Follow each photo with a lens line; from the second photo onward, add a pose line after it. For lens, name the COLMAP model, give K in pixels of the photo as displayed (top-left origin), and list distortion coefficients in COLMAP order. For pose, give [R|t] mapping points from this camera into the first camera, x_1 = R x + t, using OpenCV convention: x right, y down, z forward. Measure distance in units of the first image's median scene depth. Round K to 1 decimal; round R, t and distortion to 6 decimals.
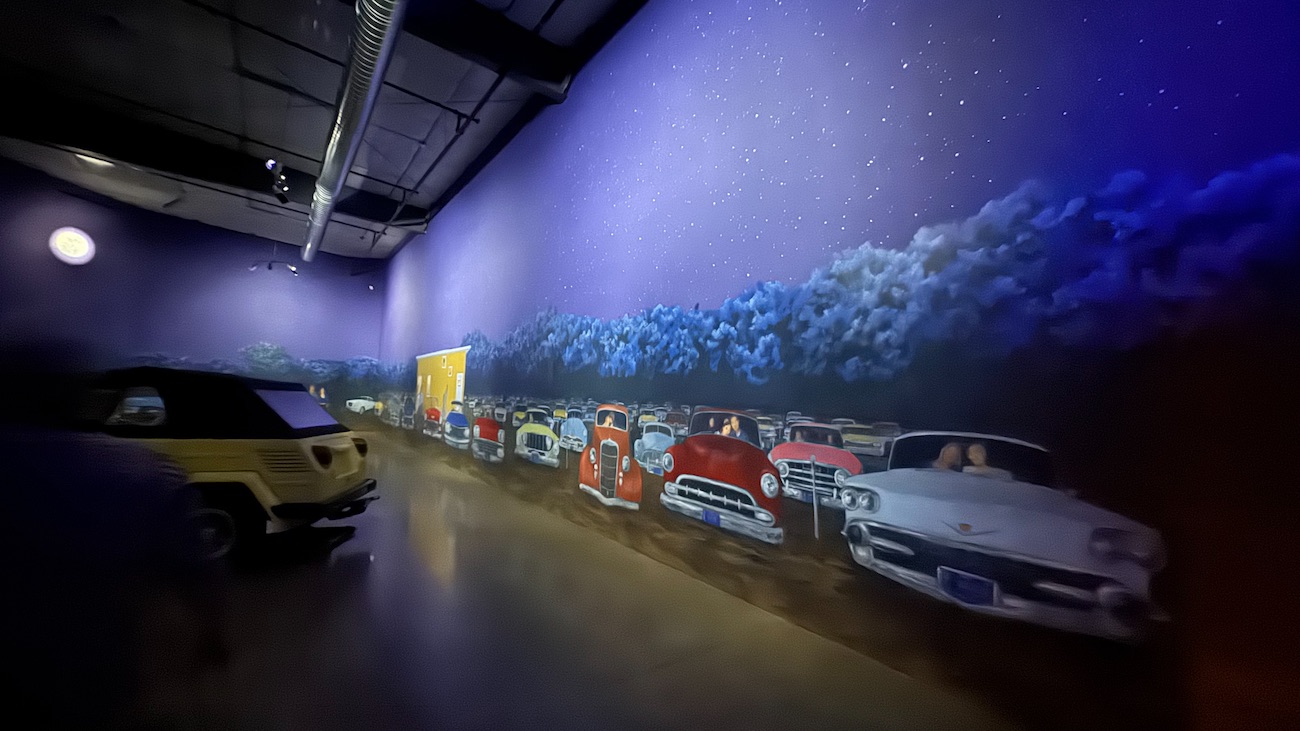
lens RADIAL K [[531.9, 0, 648.4], [0, 531.9, 362.4], [0, 0, 1]] dist [0.009128, 0.000252]
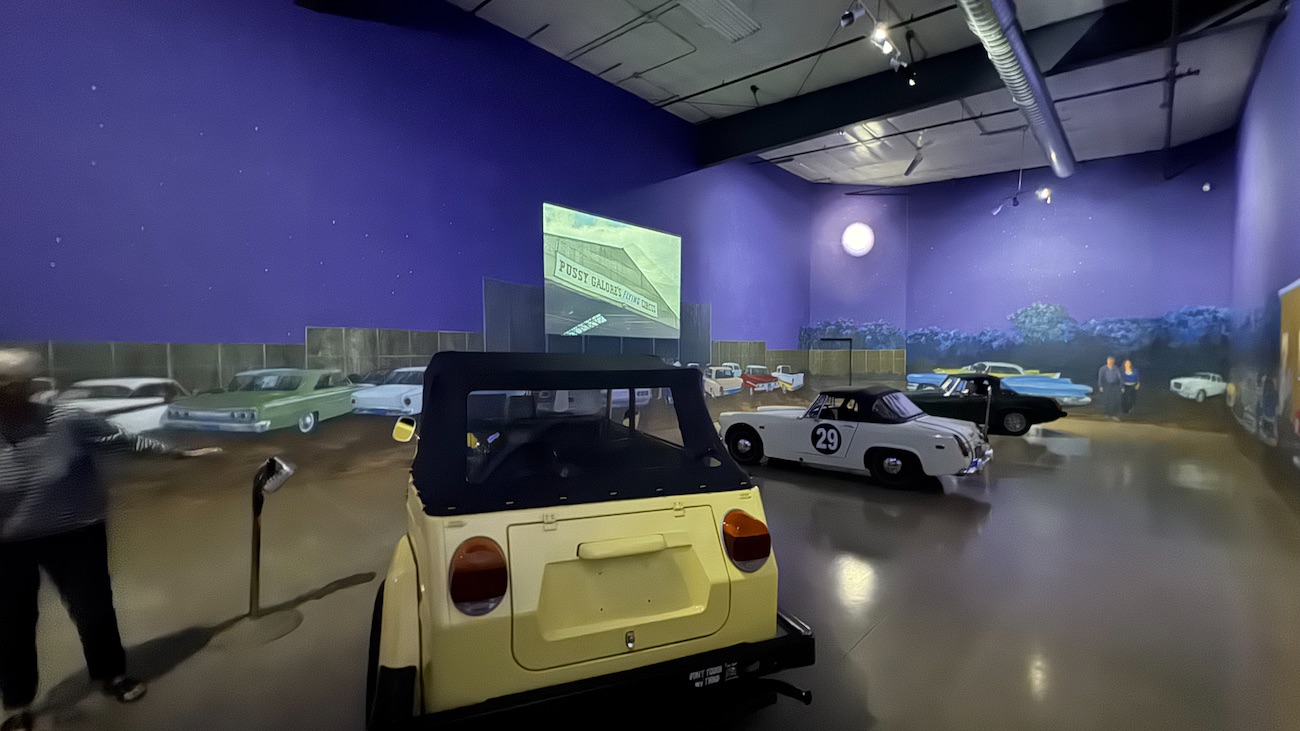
lens RADIAL K [[531.9, 0, 646.0], [0, 531.9, 359.1], [0, 0, 1]] dist [0.009128, 0.000252]
pose [[0.188695, -0.025405, -0.981707, -0.061481], [0.072370, 0.997307, -0.011898, 0.010735], [0.979366, -0.068801, 0.190025, 0.283603]]
